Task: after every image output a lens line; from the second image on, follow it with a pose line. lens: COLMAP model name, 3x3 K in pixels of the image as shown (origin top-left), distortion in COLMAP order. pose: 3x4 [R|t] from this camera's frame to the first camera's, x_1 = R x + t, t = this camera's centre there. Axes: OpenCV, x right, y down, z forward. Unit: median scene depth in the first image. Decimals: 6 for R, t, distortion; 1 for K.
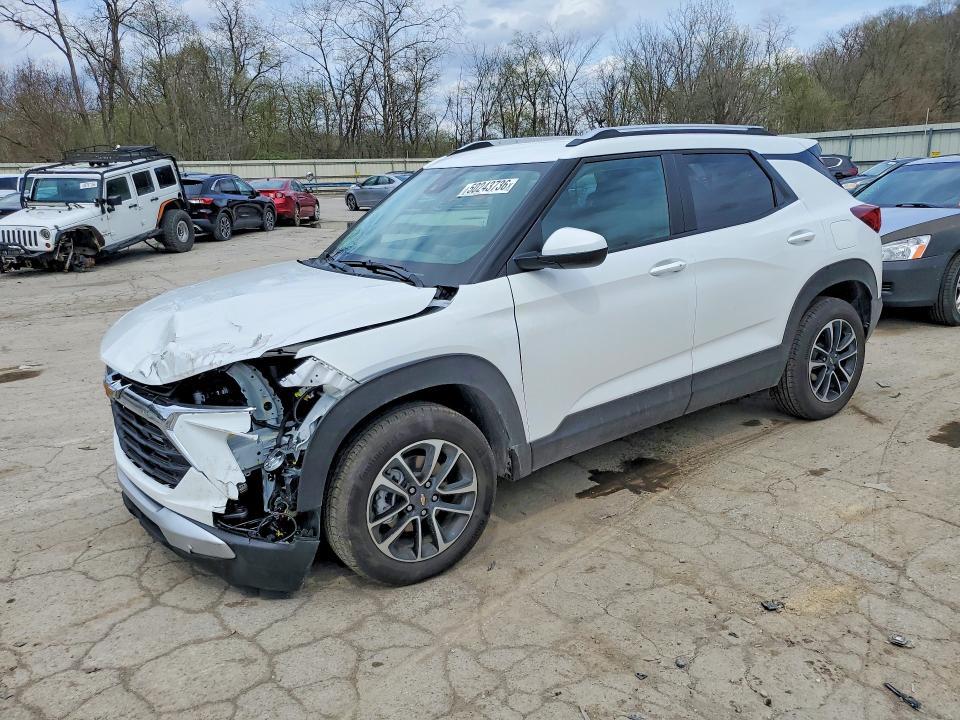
lens RADIAL K [[767.3, 0, 485.1], [0, 767.3, 356.5], [0, 0, 1]] dist [0.002468, -0.000668]
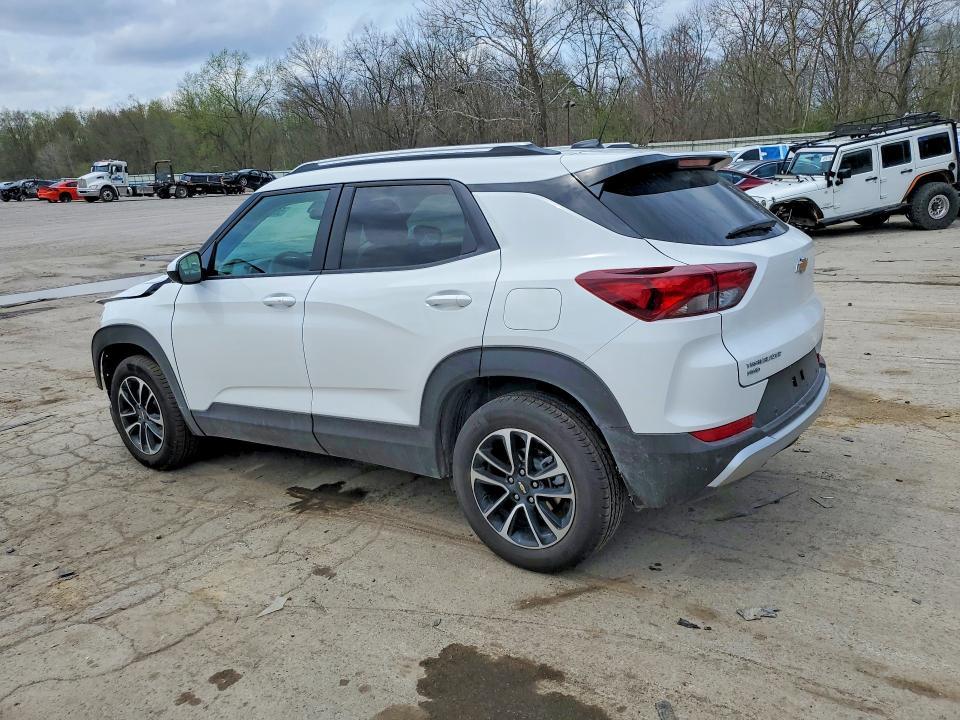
lens RADIAL K [[769.2, 0, 480.1], [0, 769.2, 341.6], [0, 0, 1]] dist [0.005777, 0.016412]
pose [[0.334647, 0.217567, -0.916884, 1.051326], [-0.180272, 0.969793, 0.164326, -0.228835], [0.924940, 0.110297, 0.363759, 0.715892]]
